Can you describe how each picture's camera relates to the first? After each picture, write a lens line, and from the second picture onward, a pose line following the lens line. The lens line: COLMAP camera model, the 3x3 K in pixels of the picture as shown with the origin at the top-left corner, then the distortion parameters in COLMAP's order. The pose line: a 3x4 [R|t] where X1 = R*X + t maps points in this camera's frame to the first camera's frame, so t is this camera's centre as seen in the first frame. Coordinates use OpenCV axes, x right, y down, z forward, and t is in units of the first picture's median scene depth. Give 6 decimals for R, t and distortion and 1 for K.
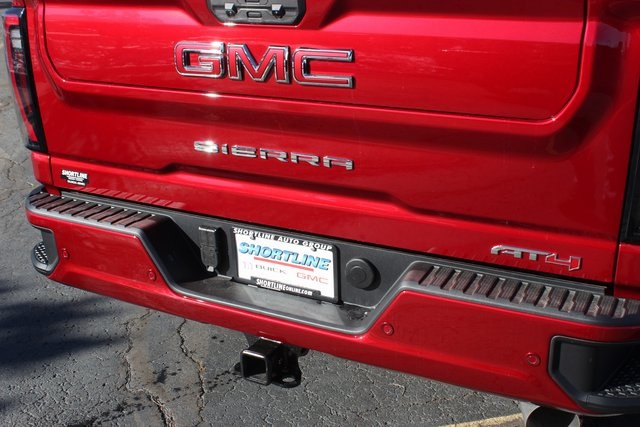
lens RADIAL K [[795.4, 0, 320.9], [0, 795.4, 212.7], [0, 0, 1]] dist [-0.035629, 0.000000]
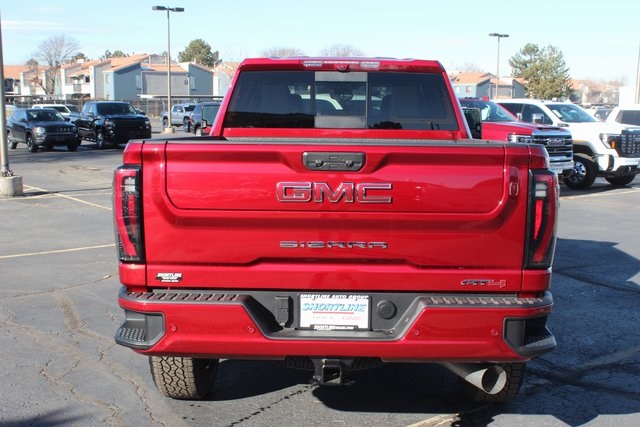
lens RADIAL K [[795.4, 0, 321.2], [0, 795.4, 213.5], [0, 0, 1]] dist [-0.035629, 0.000000]
pose [[0.881454, -0.018581, 0.471903, -0.866234], [0.127356, 0.971560, -0.199629, 0.195093], [-0.454773, 0.236063, 0.858752, -0.477706]]
